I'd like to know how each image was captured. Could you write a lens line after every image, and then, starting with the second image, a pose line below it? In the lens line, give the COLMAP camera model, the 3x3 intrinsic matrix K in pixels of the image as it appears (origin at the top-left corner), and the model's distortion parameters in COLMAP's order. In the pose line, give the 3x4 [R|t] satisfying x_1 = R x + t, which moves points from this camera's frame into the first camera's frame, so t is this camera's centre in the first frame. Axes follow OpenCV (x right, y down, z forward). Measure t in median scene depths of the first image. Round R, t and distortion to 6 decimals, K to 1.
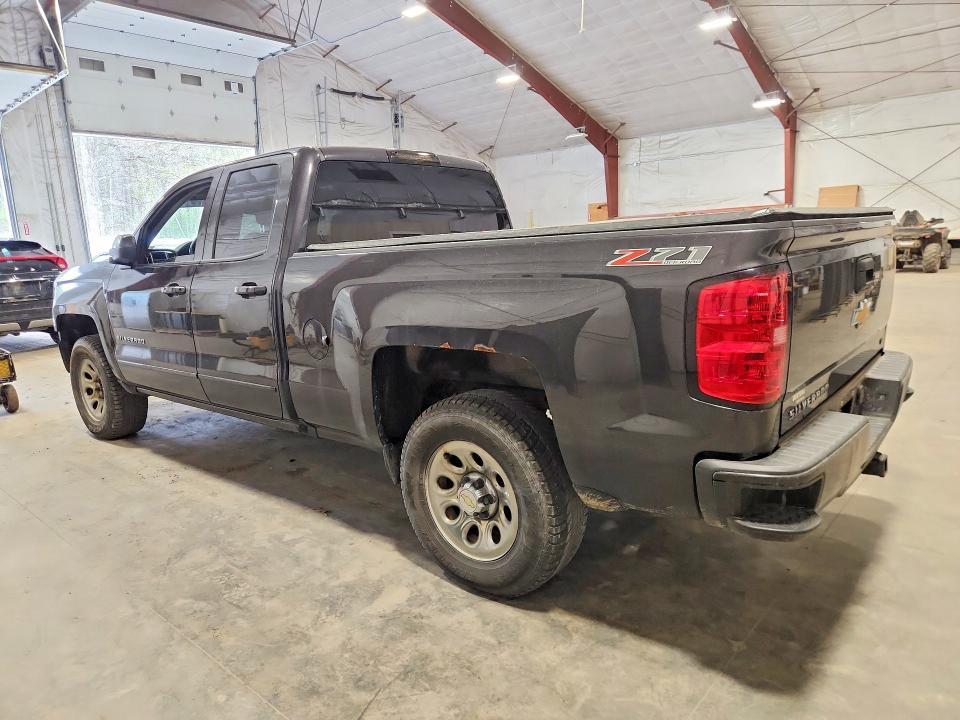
lens RADIAL K [[645.3, 0, 475.4], [0, 645.3, 359.8], [0, 0, 1]] dist [0.083292, -0.072926]
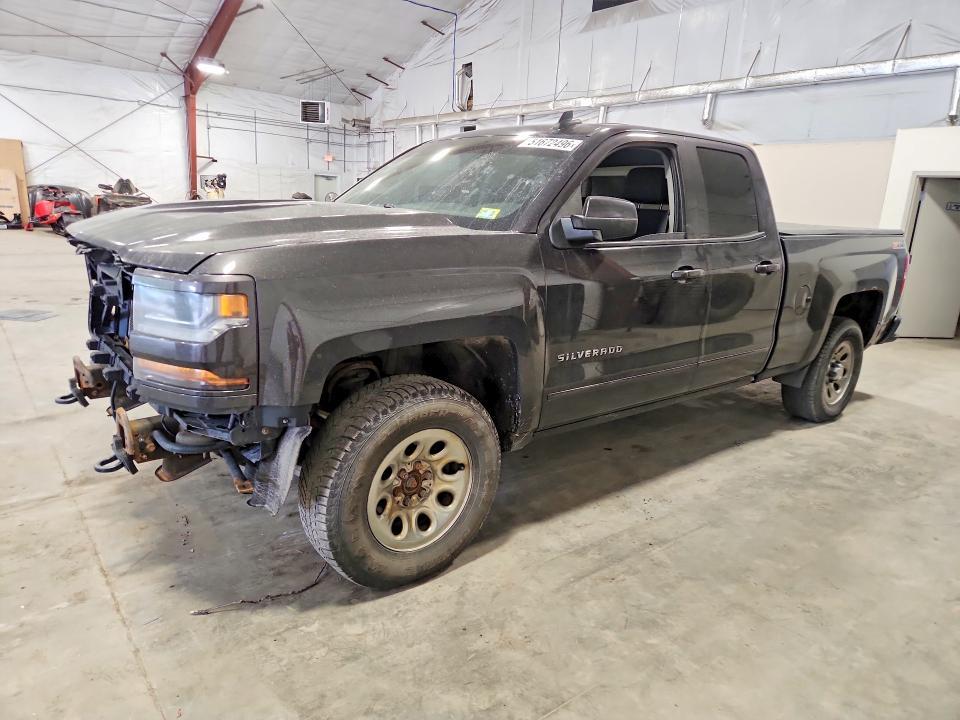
lens RADIAL K [[645.3, 0, 475.4], [0, 645.3, 359.8], [0, 0, 1]] dist [0.083292, -0.072926]
pose [[0.152618, -0.170644, 0.973442, -1.634928], [0.111682, 0.981649, 0.154573, -0.190318], [-0.981955, 0.085125, 0.168875, 1.376981]]
